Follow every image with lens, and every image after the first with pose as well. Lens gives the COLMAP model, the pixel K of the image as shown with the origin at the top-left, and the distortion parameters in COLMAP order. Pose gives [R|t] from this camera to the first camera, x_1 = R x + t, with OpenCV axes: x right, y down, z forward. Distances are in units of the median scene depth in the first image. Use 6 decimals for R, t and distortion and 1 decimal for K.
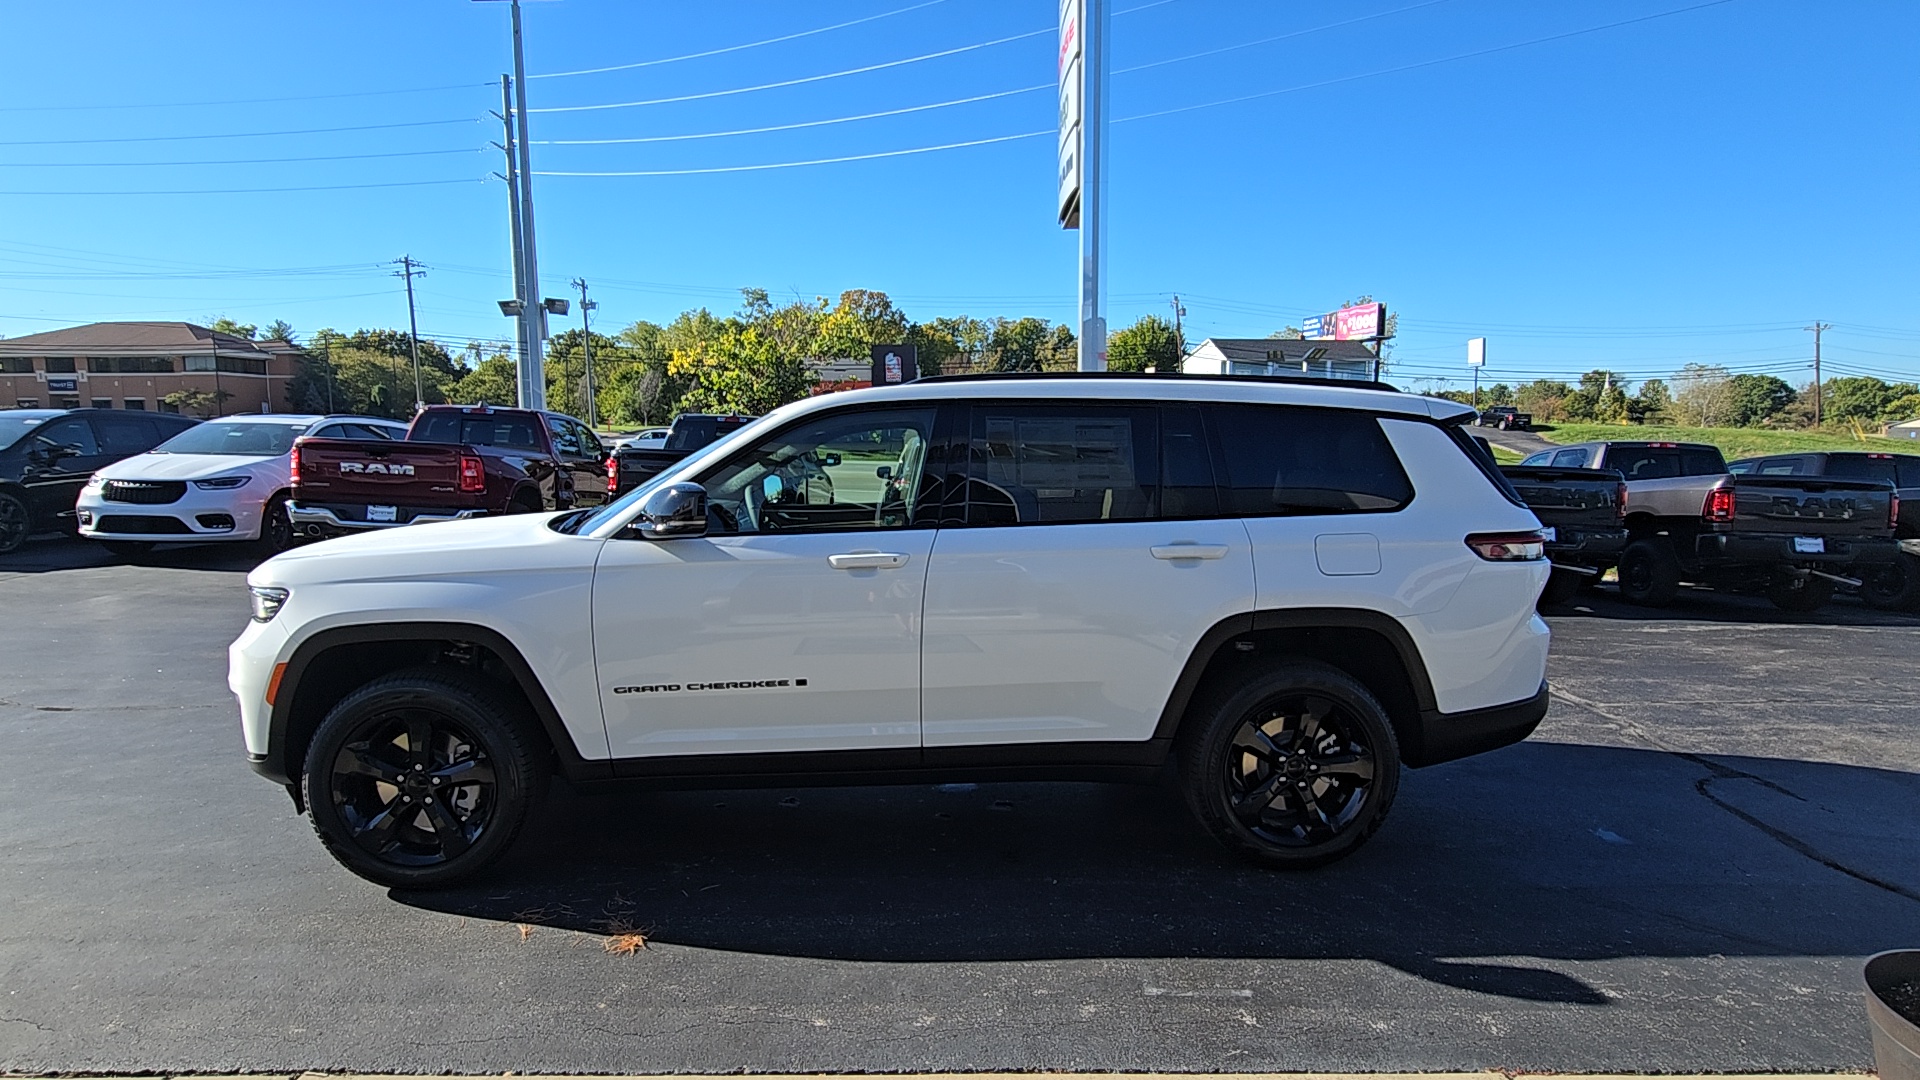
lens RADIAL K [[966.3, 0, 951.6], [0, 966.3, 541.7], [0, 0, 1]] dist [0.001034, 0.000116]
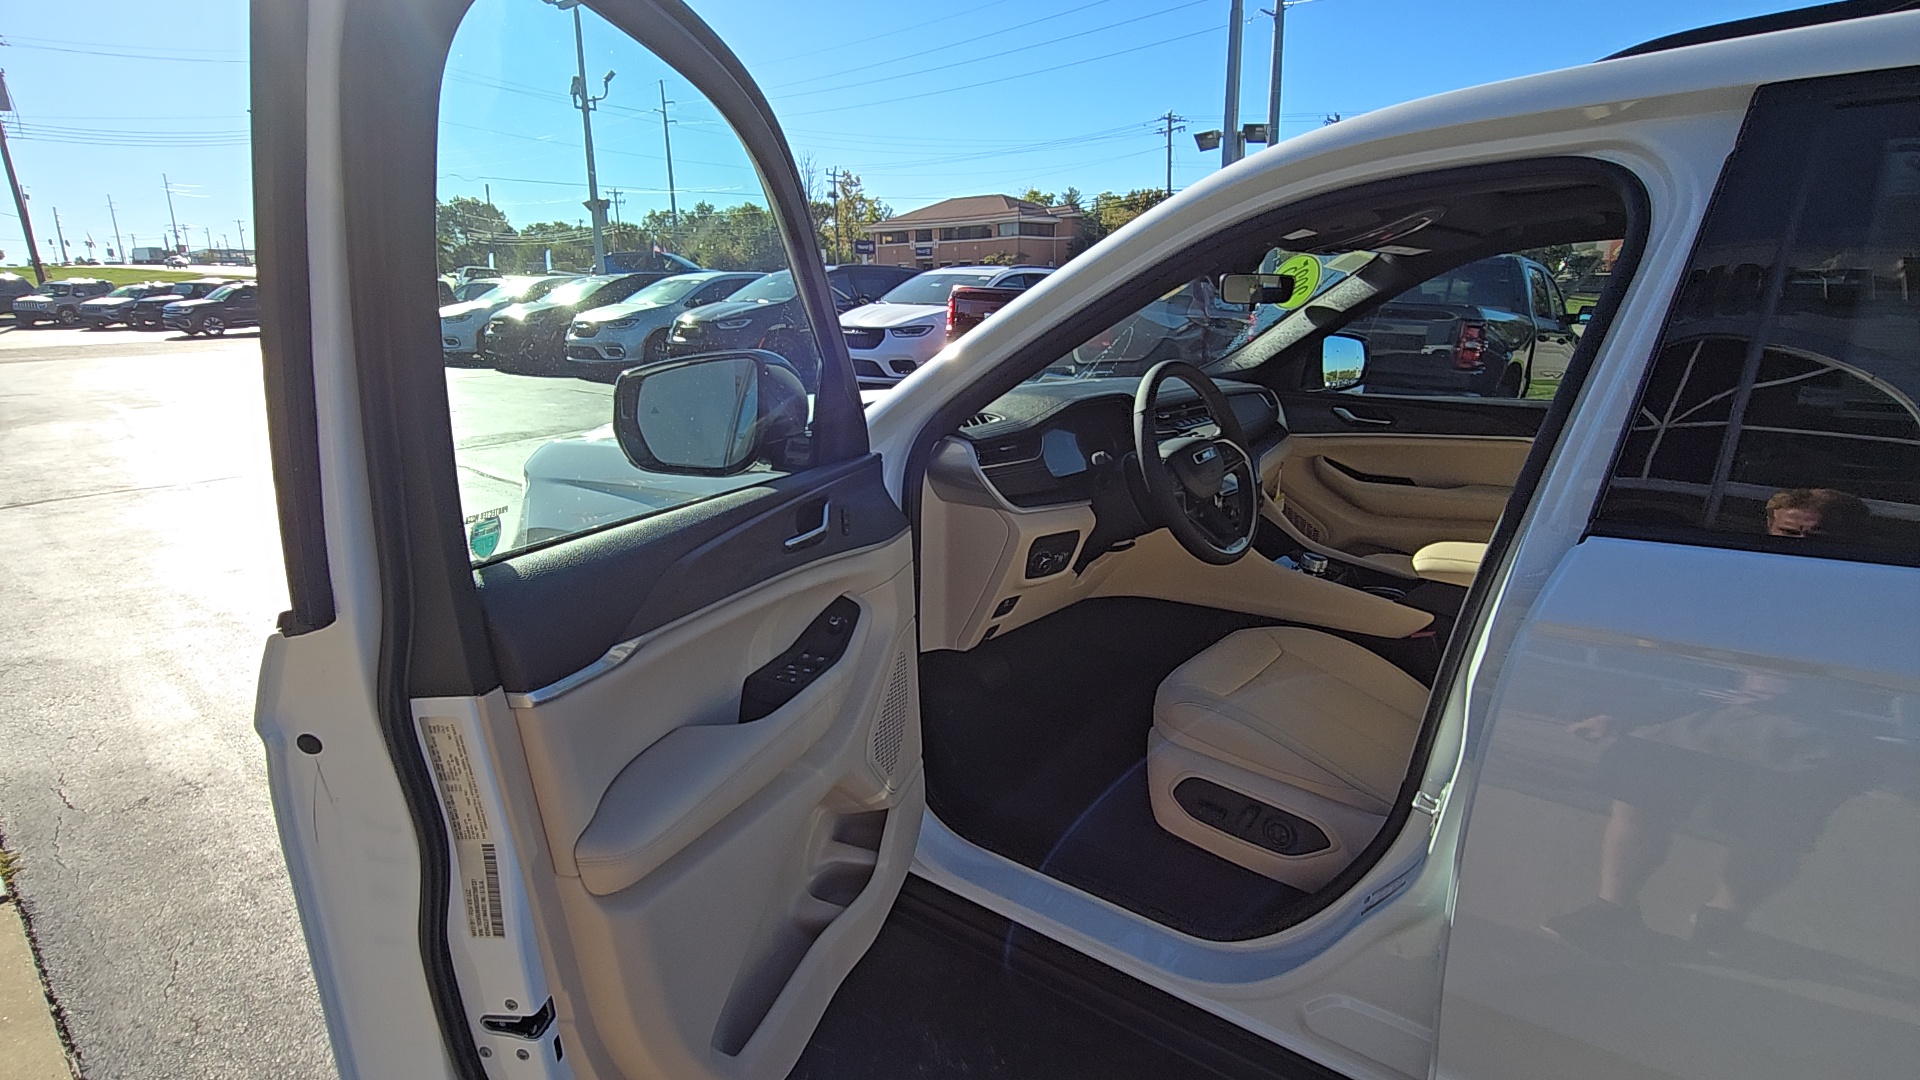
lens RADIAL K [[966.3, 0, 951.6], [0, 966.3, 541.7], [0, 0, 1]] dist [0.001034, 0.000116]
pose [[0.749966, 0.160289, -0.641762, 0.010486], [-0.064972, 0.983355, 0.169680, -0.016785], [0.658278, -0.085557, 0.747897, 0.221783]]
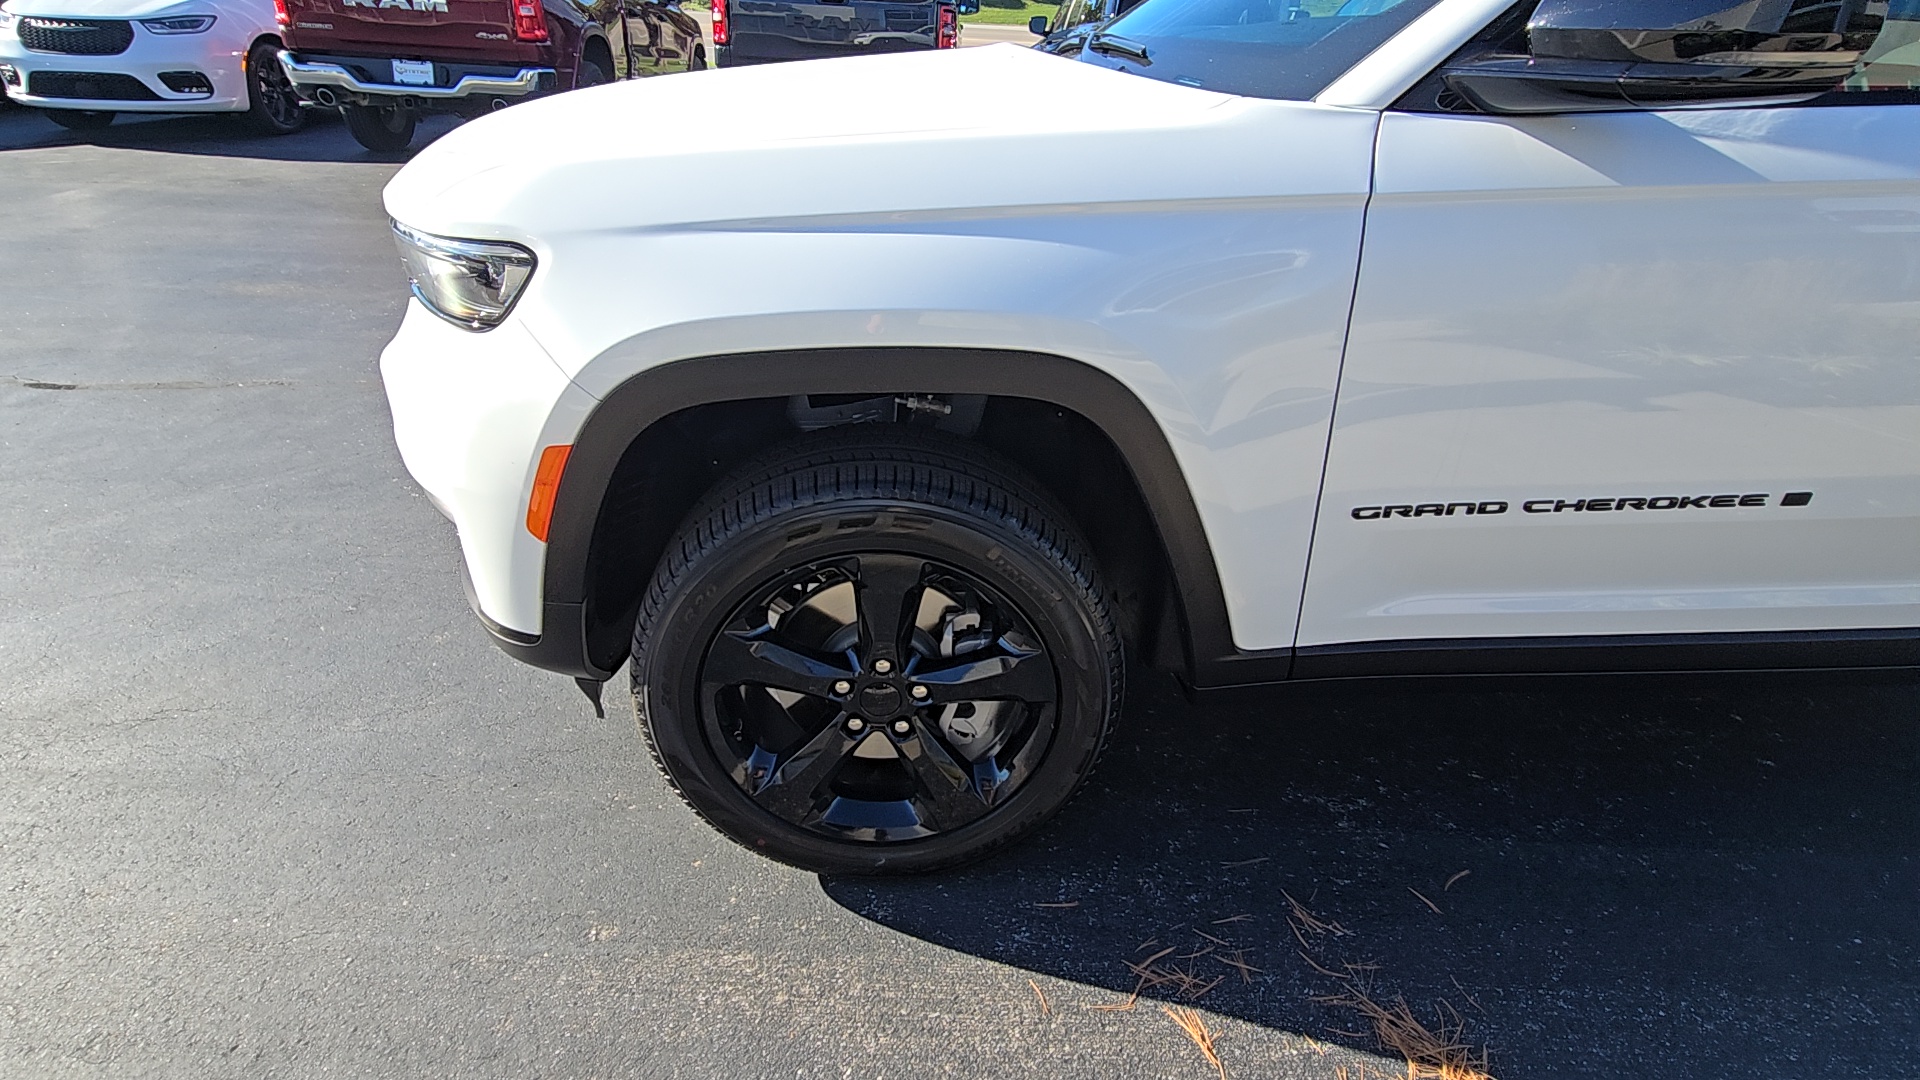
lens RADIAL K [[974.4, 0, 955.3], [0, 974.4, 535.4], [0, 0, 1]] dist [-0.000118, -0.000339]
pose [[0.999772, 0.019037, -0.009682, -0.173627], [-0.013796, 0.921682, 0.387702, 0.001250], [0.016305, -0.387480, 0.921734, 0.205973]]
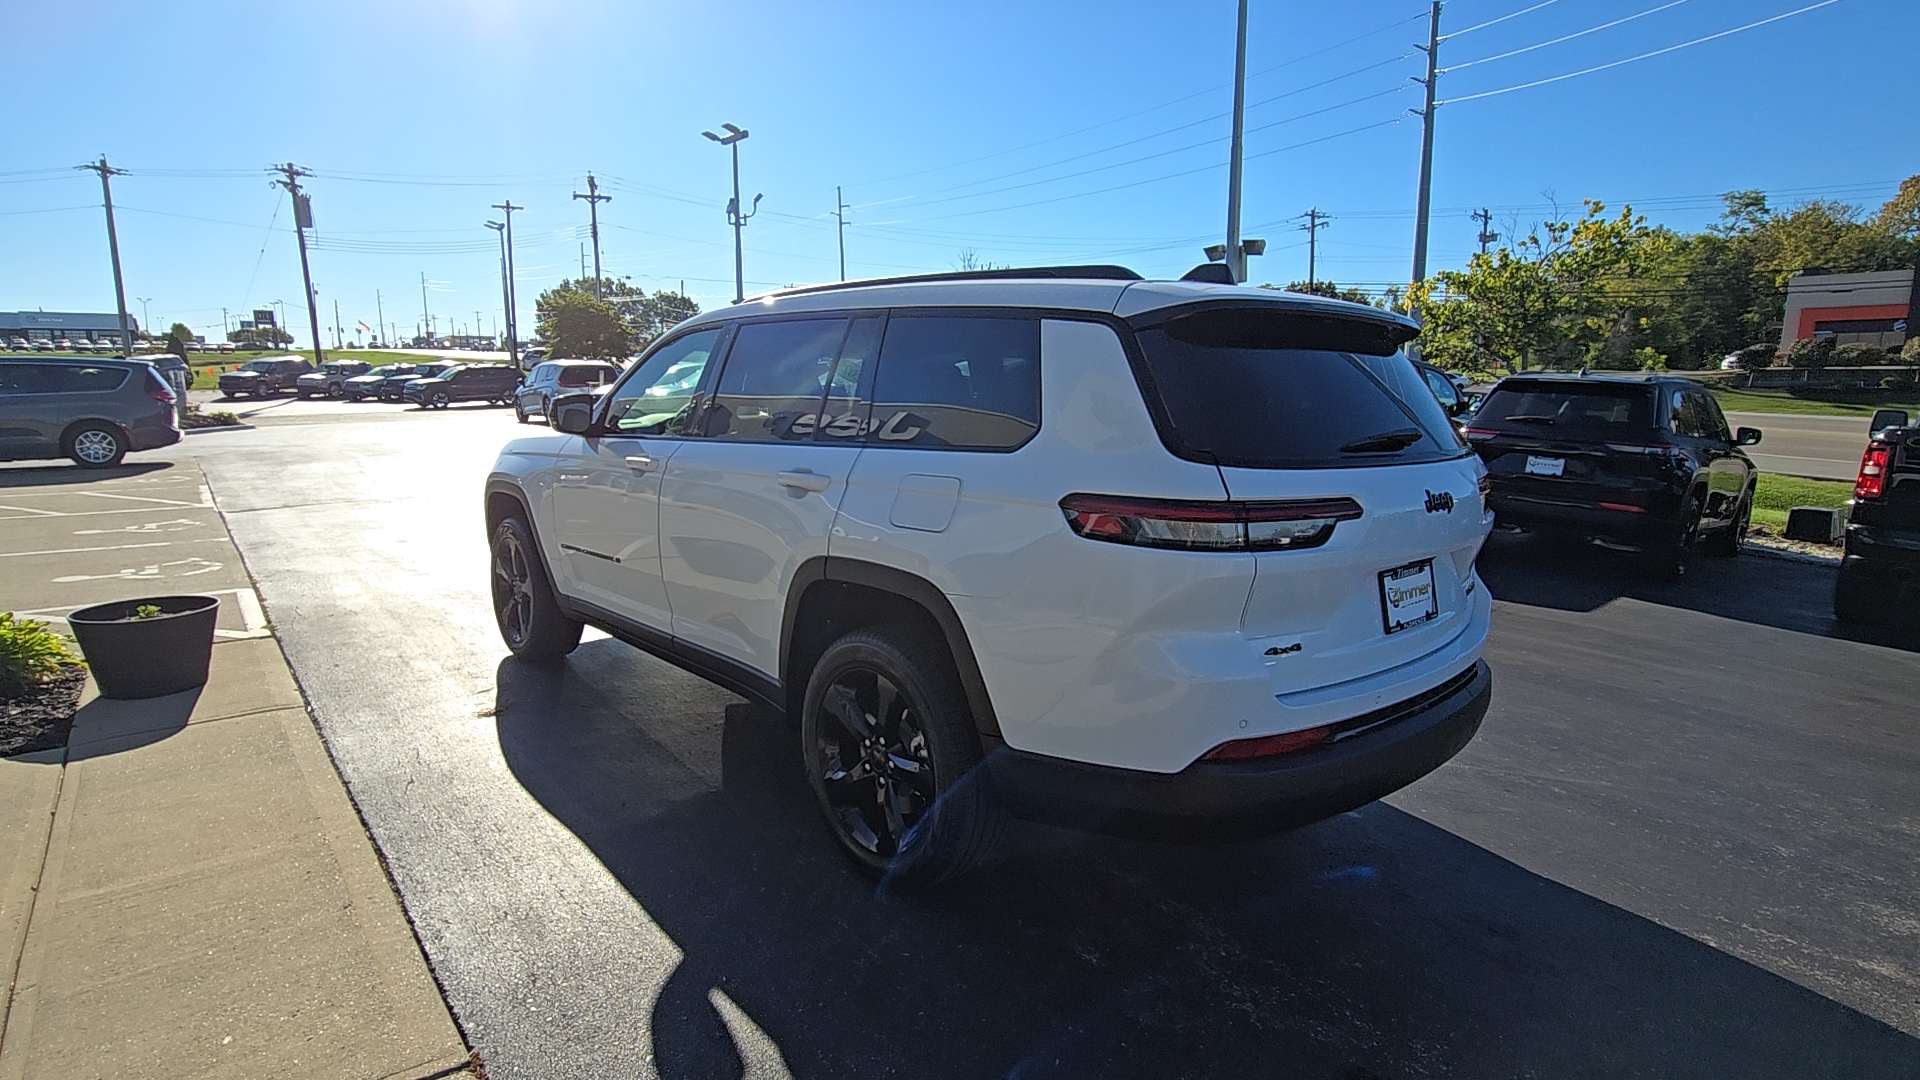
lens RADIAL K [[966.3, 0, 951.6], [0, 966.3, 541.7], [0, 0, 1]] dist [0.001034, 0.000116]
pose [[0.630071, 0.131399, -0.765339, 0.352825], [-0.089239, 0.991302, 0.096728, -0.011229], [0.771393, 0.007352, 0.636317, 0.187277]]
